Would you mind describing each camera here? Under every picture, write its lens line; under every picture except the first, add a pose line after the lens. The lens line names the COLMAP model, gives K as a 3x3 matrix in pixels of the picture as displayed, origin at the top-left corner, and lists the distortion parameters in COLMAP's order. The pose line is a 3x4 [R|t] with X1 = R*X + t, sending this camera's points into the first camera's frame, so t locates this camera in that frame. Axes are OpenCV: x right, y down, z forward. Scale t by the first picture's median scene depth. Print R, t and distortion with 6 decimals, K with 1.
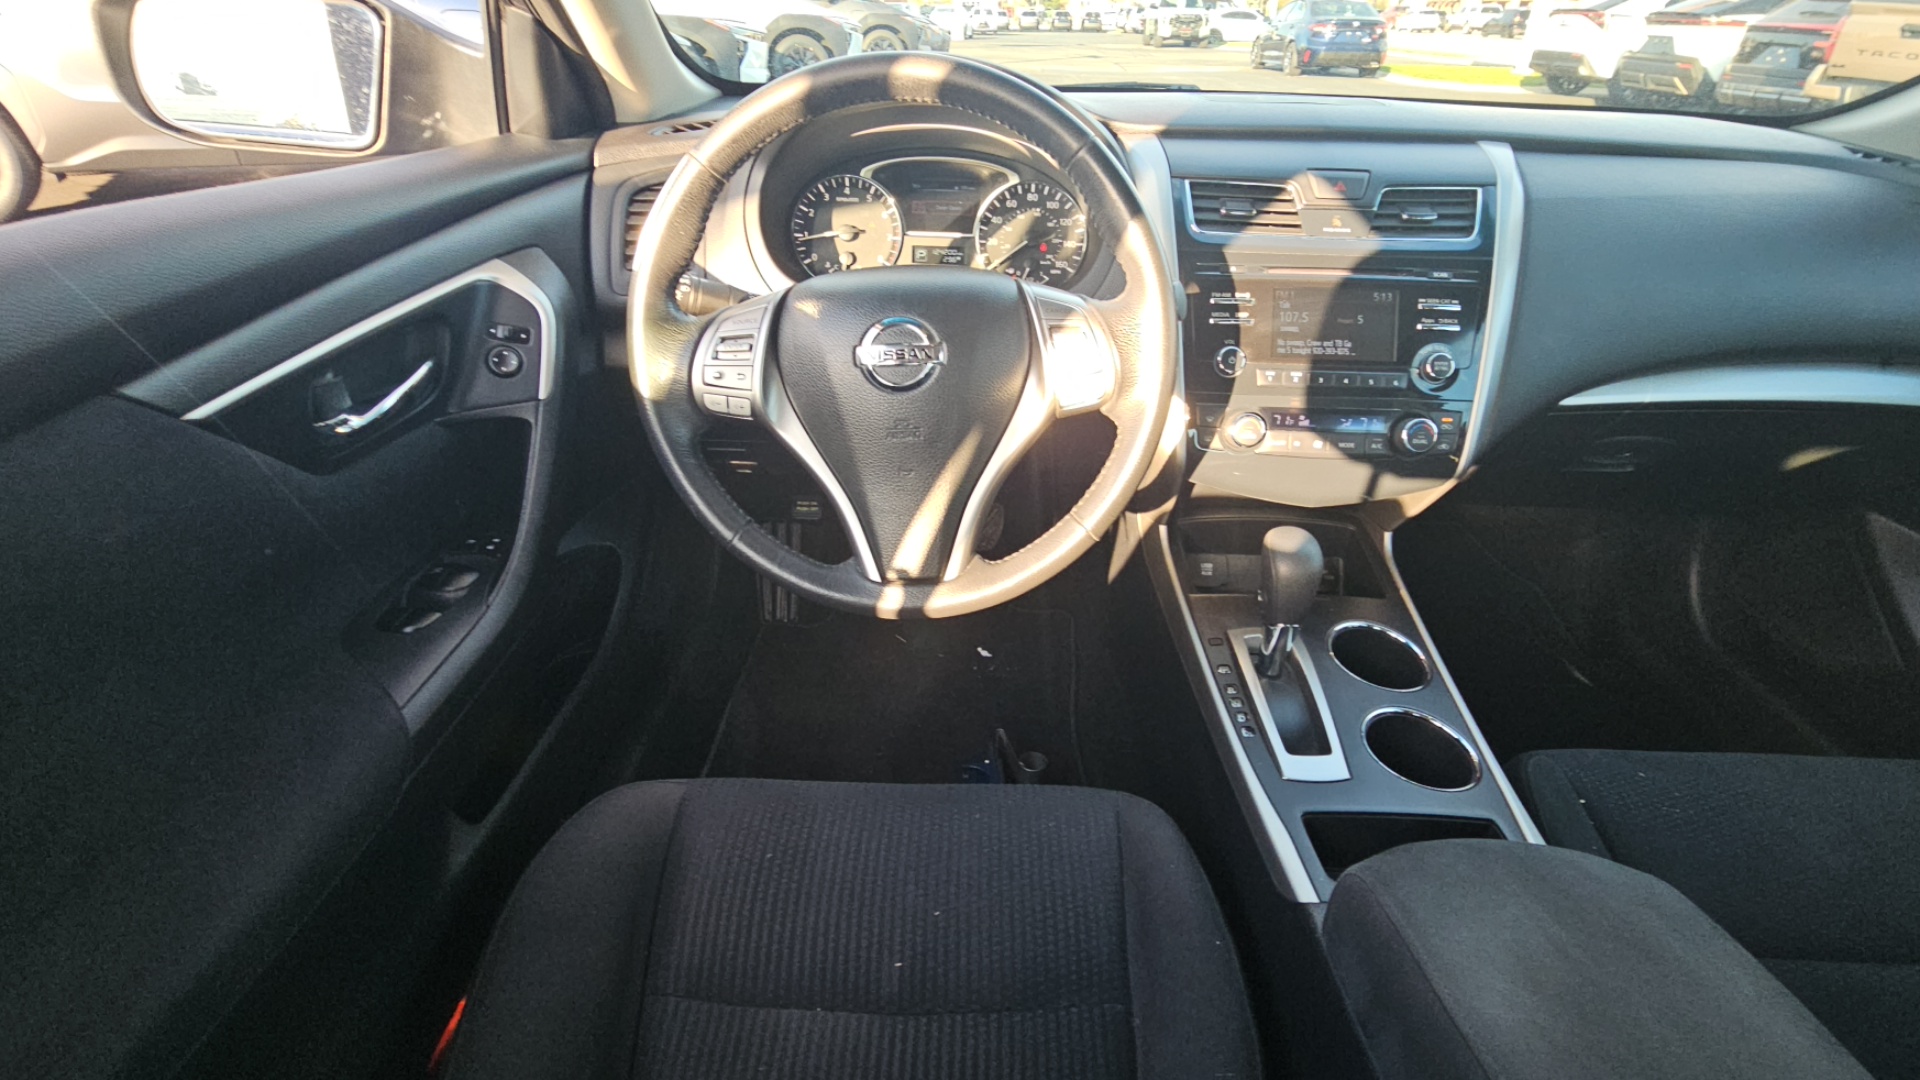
lens RADIAL K [[859.4, 0, 976.3], [0, 859.4, 548.0], [0, 0, 1]] dist [0.008051, -0.006934]
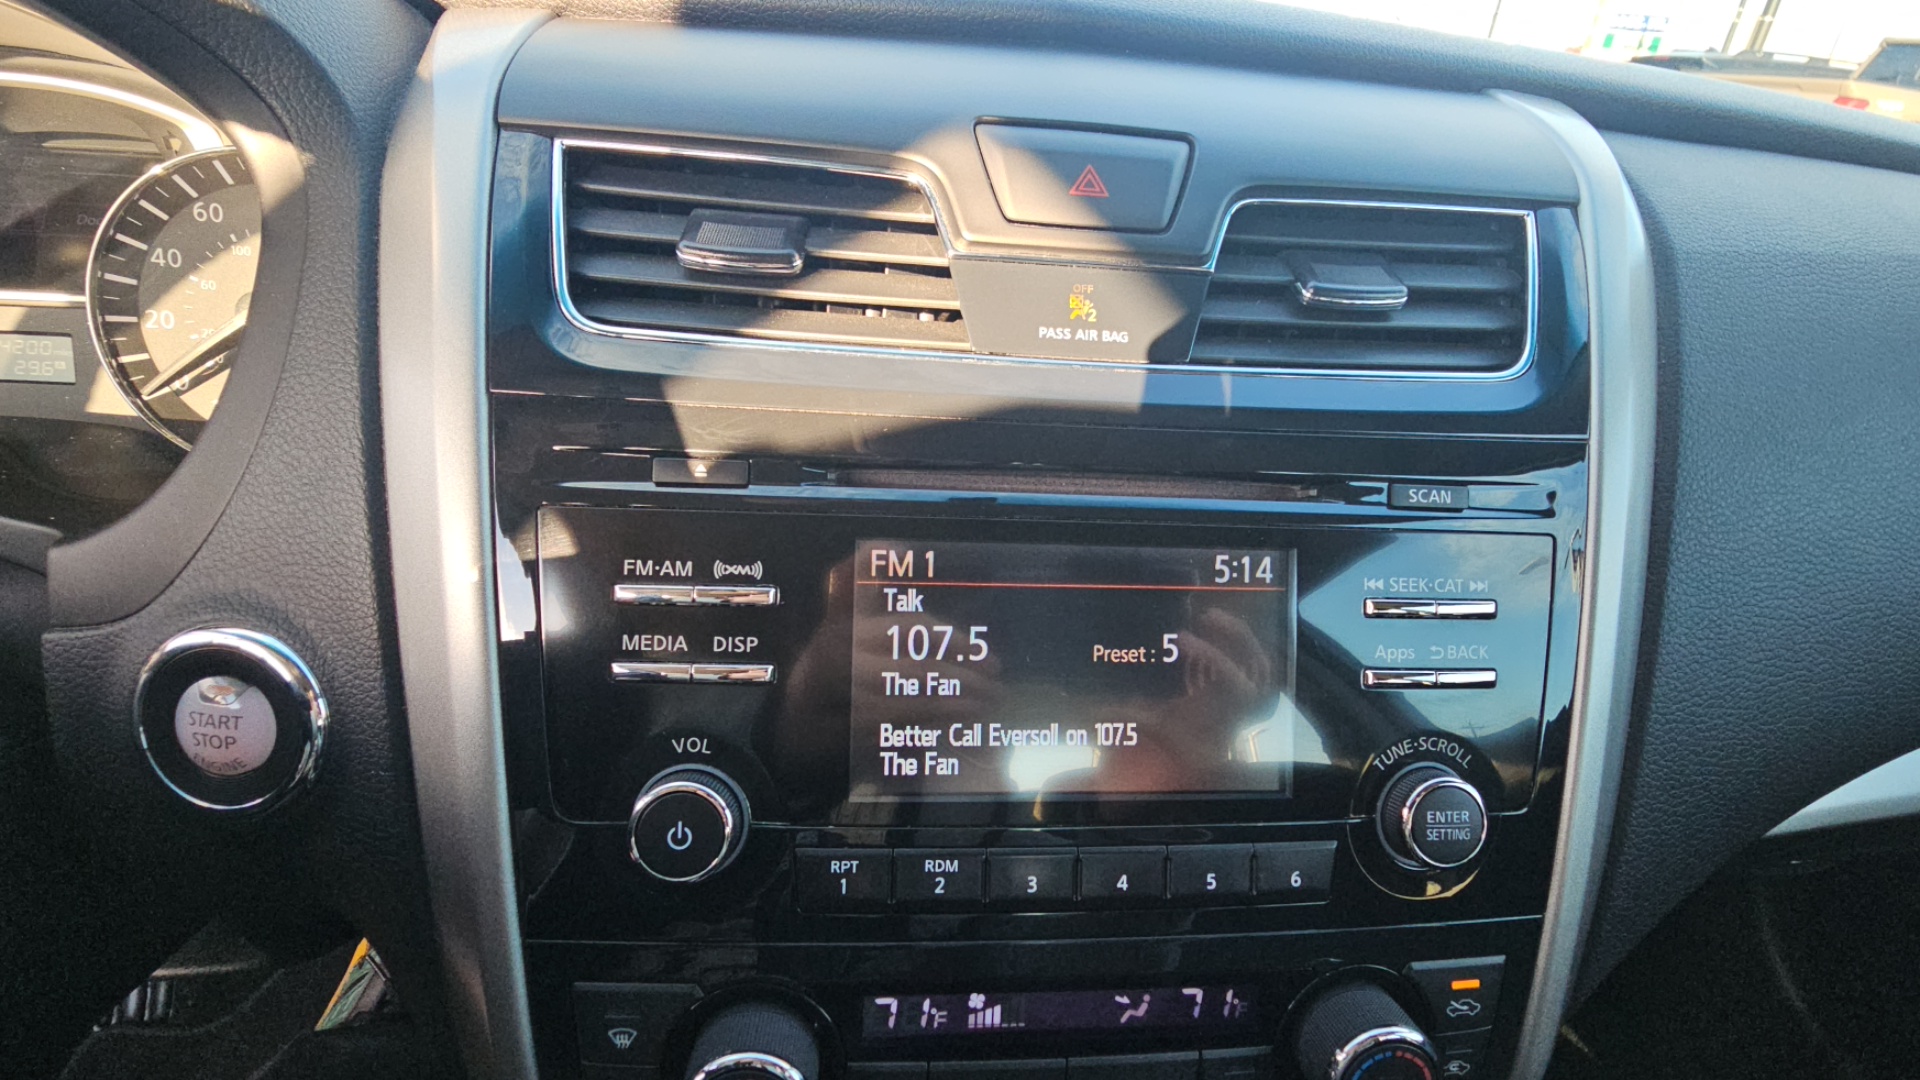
lens RADIAL K [[859.4, 0, 980.0], [0, 859.4, 543.3], [0, 0, 1]] dist [0.008051, -0.006934]
pose [[0.992479, -0.006470, 0.122247, 0.306181], [0.011559, 0.999094, -0.040964, -0.253556], [-0.121871, 0.042069, 0.991654, 0.635418]]
